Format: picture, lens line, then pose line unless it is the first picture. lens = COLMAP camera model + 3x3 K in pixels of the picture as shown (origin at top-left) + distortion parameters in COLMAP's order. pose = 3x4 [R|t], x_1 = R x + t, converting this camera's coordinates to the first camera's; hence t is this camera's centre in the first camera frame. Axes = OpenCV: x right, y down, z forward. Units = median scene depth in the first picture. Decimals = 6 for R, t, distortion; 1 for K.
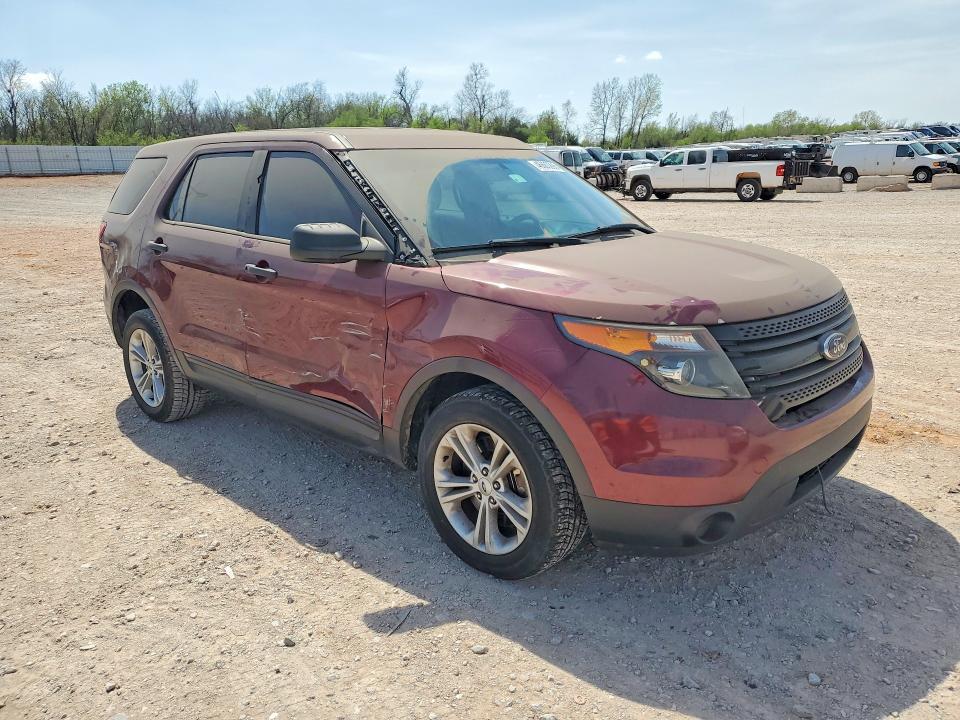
lens RADIAL K [[744.6, 0, 487.4], [0, 744.6, 355.8], [0, 0, 1]] dist [0.006684, 0.005177]
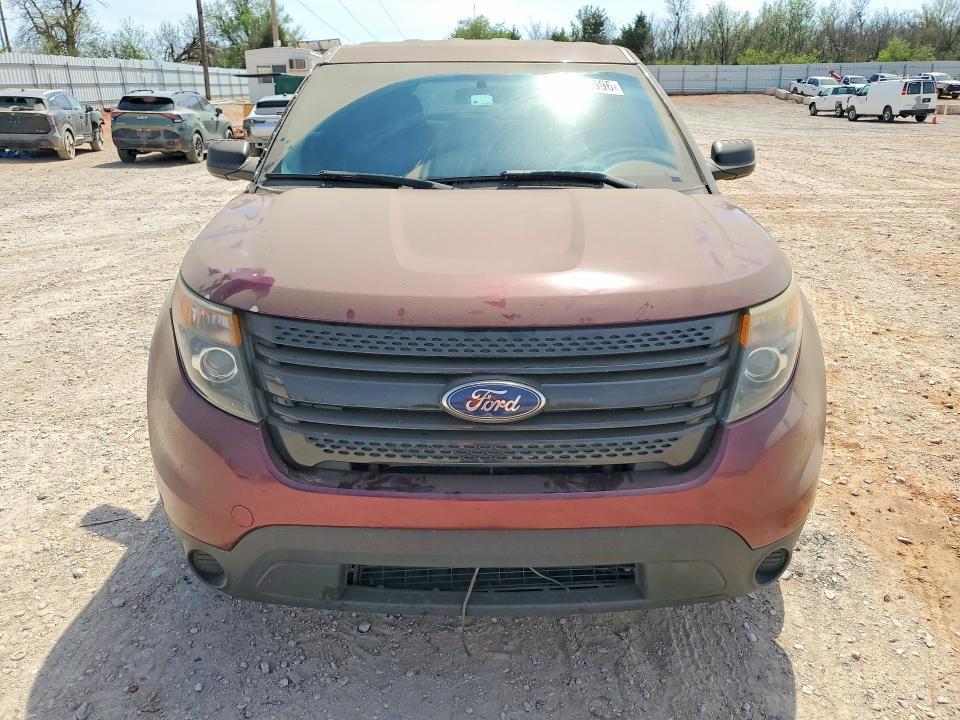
lens RADIAL K [[744.6, 0, 484.8], [0, 744.6, 365.1], [0, 0, 1]] dist [0.006684, 0.005177]
pose [[0.681915, 0.267292, -0.680843, 0.932207], [-0.192262, 0.963606, 0.185738, -0.163985], [0.705711, 0.004243, 0.708487, 0.634982]]
